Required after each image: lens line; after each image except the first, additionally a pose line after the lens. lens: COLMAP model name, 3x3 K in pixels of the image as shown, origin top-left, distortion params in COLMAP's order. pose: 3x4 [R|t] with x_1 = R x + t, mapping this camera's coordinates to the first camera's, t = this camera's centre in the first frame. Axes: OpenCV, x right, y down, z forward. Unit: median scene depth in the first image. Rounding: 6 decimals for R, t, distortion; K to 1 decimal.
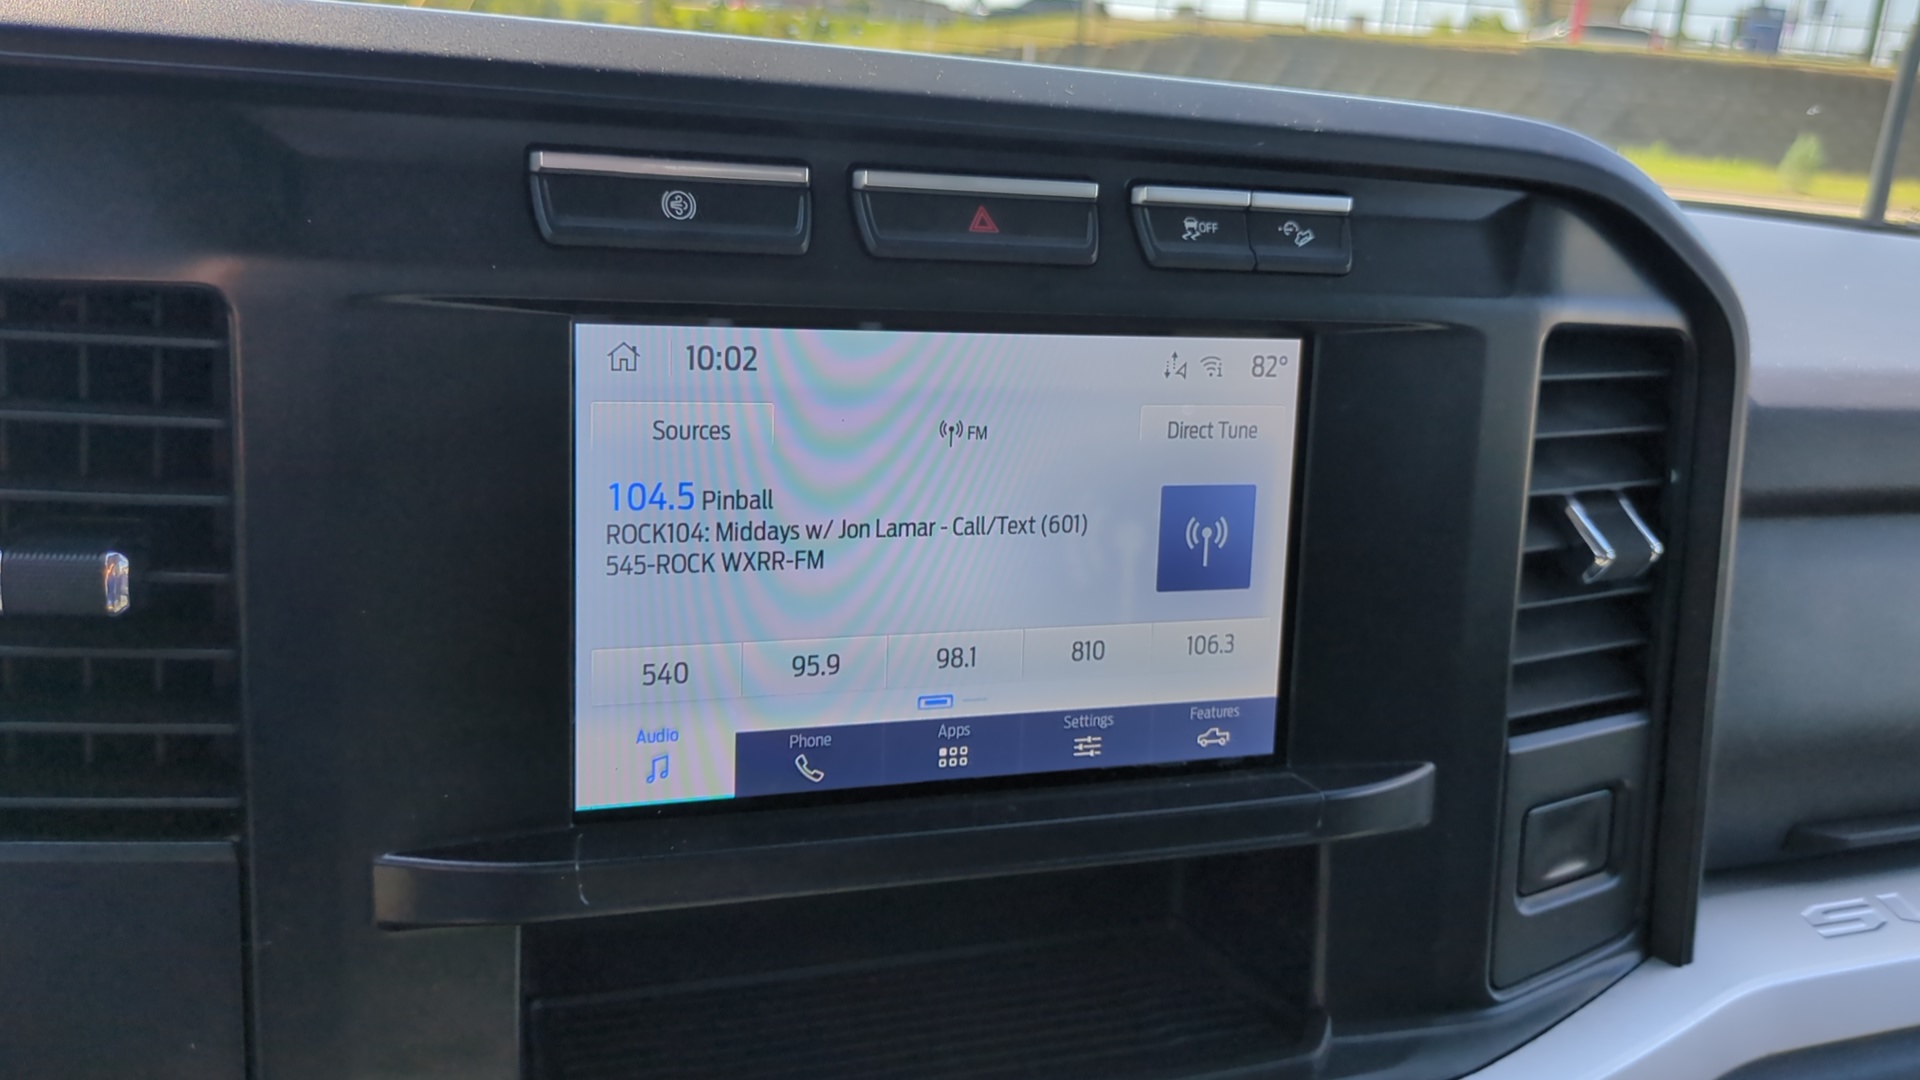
lens RADIAL K [[1627.6, 0, 959.4], [0, 1627.6, 542.0], [0, 0, 1]] dist [0.033808, -0.081802]
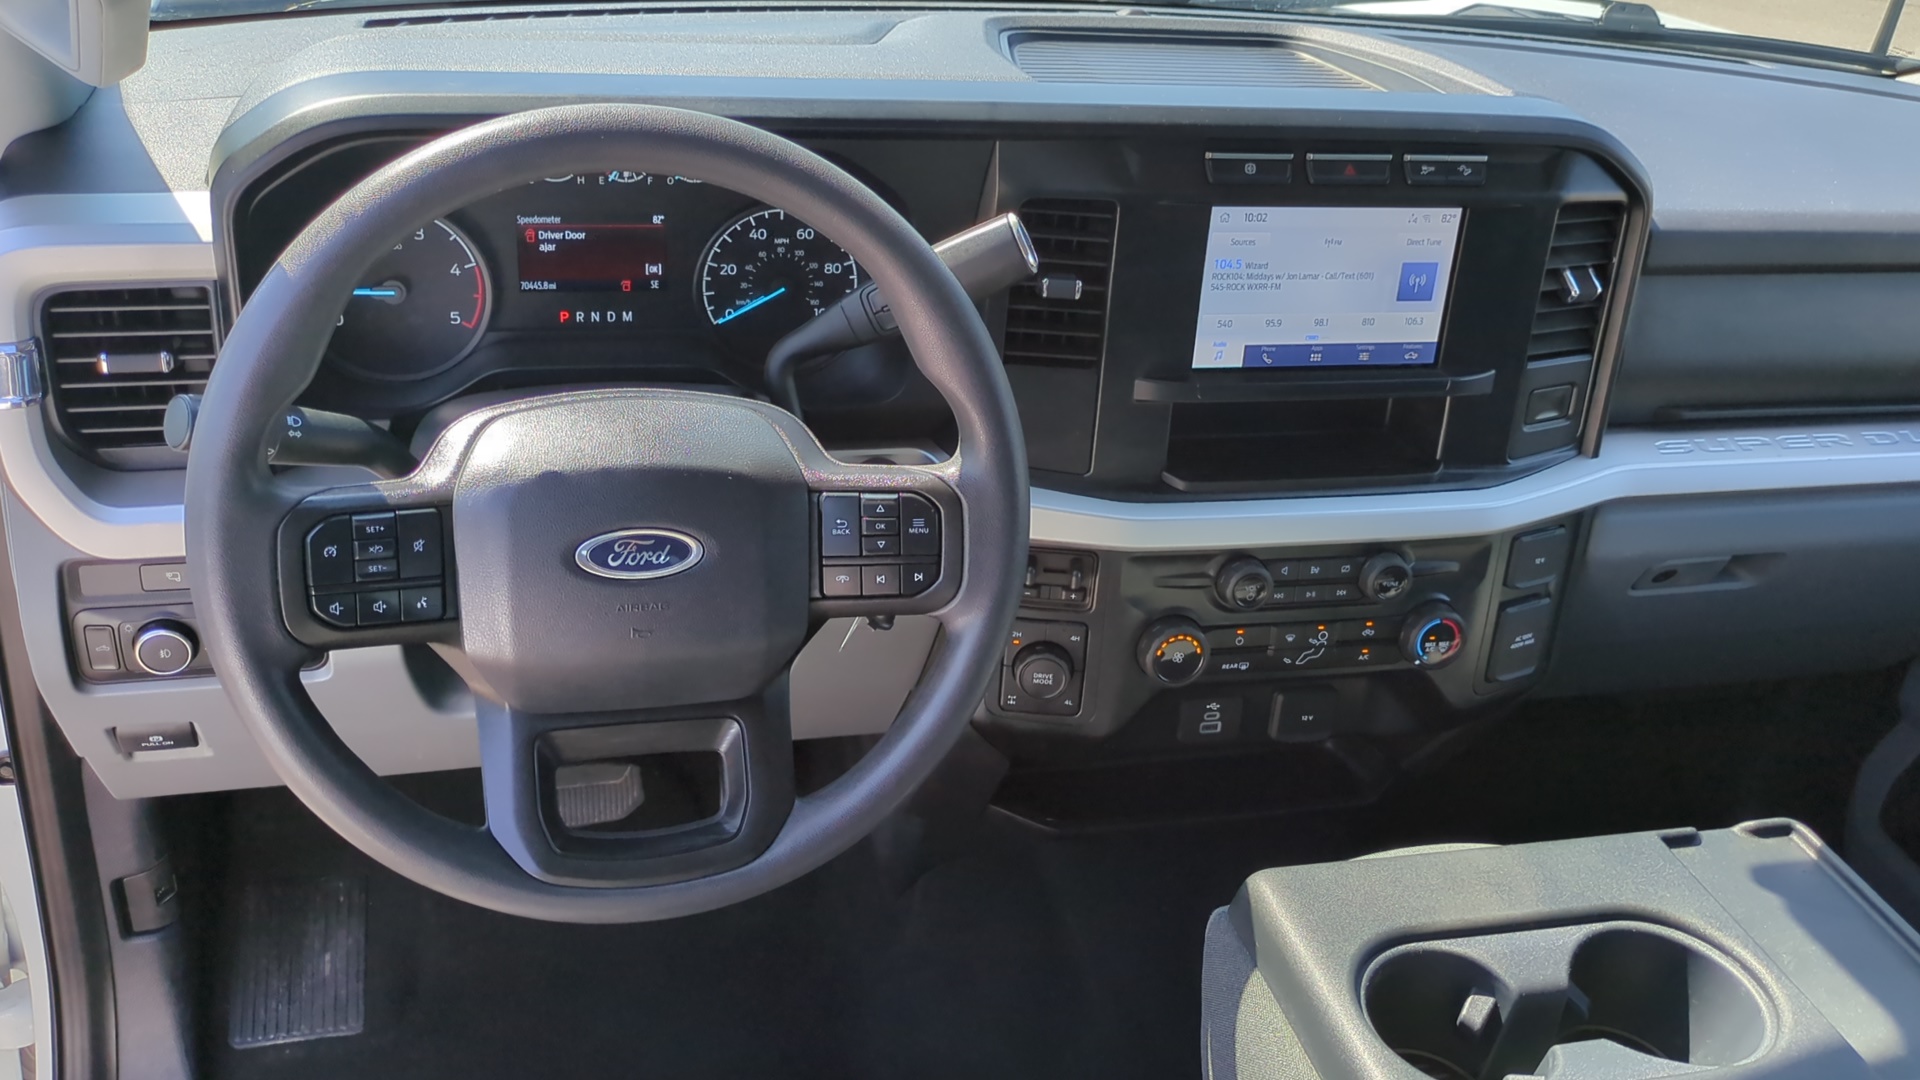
lens RADIAL K [[1627.6, 0, 965.3], [0, 1627.6, 558.4], [0, 0, 1]] dist [0.033808, -0.081802]
pose [[0.993357, 0.070173, -0.091206, -0.325702], [-0.044456, 0.965038, 0.258313, -0.234531], [0.106144, -0.252542, 0.961746, -1.867621]]
